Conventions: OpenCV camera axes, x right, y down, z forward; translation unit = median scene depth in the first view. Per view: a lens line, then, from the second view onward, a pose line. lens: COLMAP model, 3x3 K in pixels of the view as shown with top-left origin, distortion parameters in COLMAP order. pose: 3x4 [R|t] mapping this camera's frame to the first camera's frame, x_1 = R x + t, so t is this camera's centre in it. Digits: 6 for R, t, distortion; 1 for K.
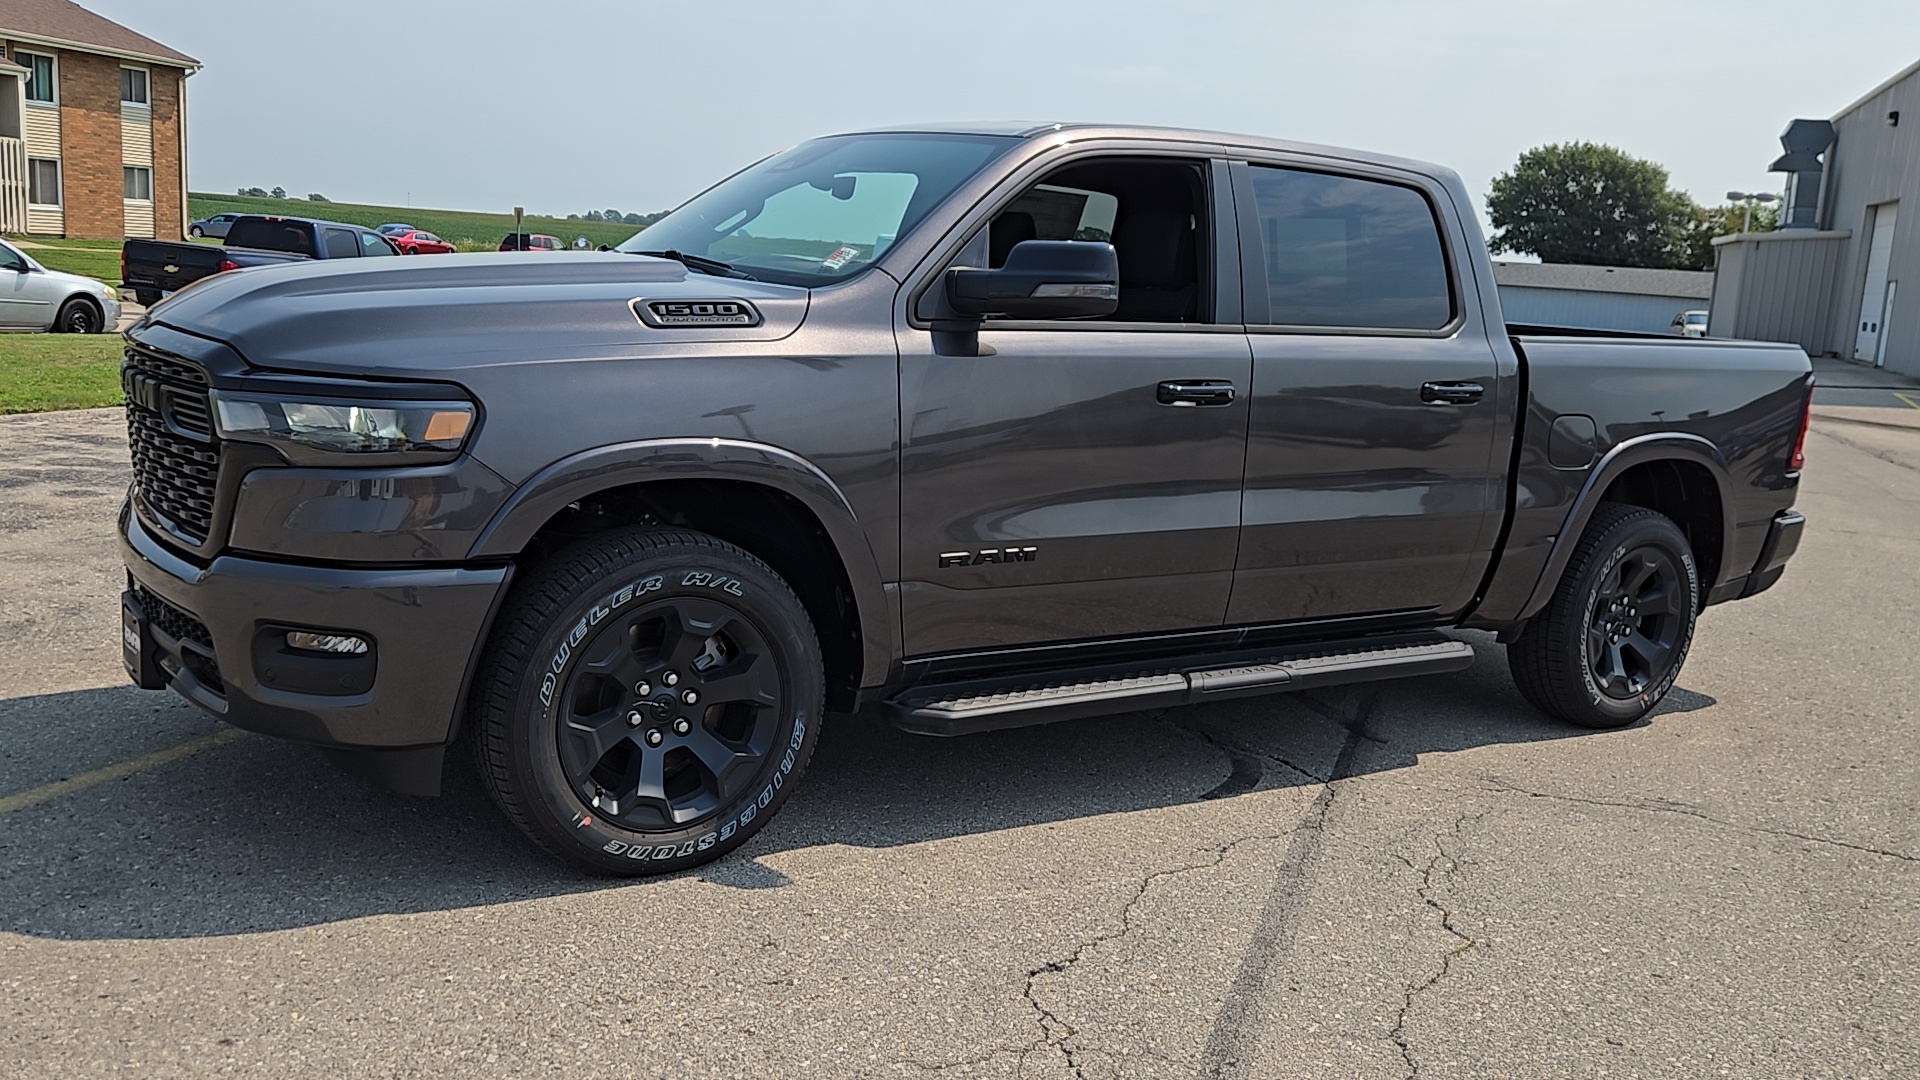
lens RADIAL K [[1593.8, 0, 953.9], [0, 1593.8, 533.1], [0, 0, 1]] dist [0.011552, -0.001970]
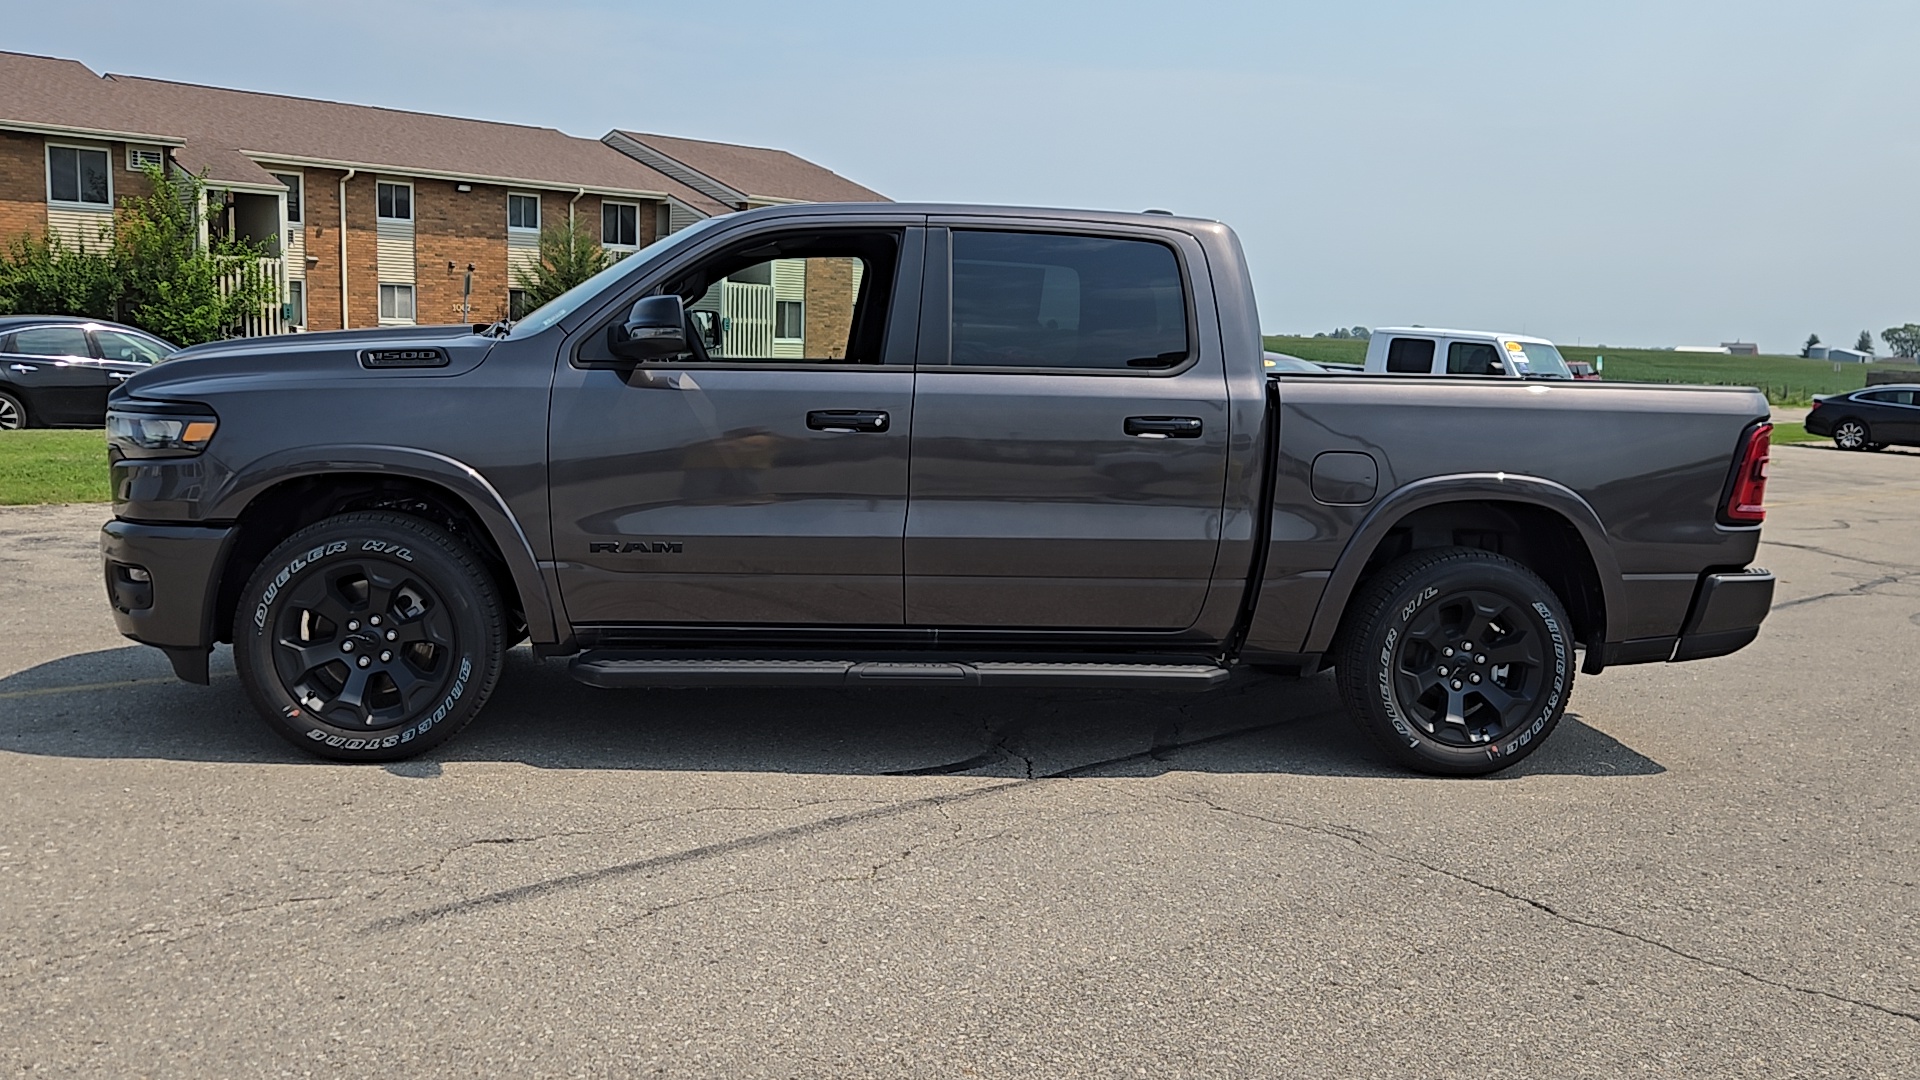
lens RADIAL K [[1593.8, 0, 953.9], [0, 1593.8, 533.1], [0, 0, 1]] dist [0.011552, -0.001970]
pose [[0.897252, 0.017626, -0.441166, 0.728201], [-0.049462, 0.996926, -0.060765, 0.061889], [0.438739, 0.076343, 0.895366, -0.022242]]
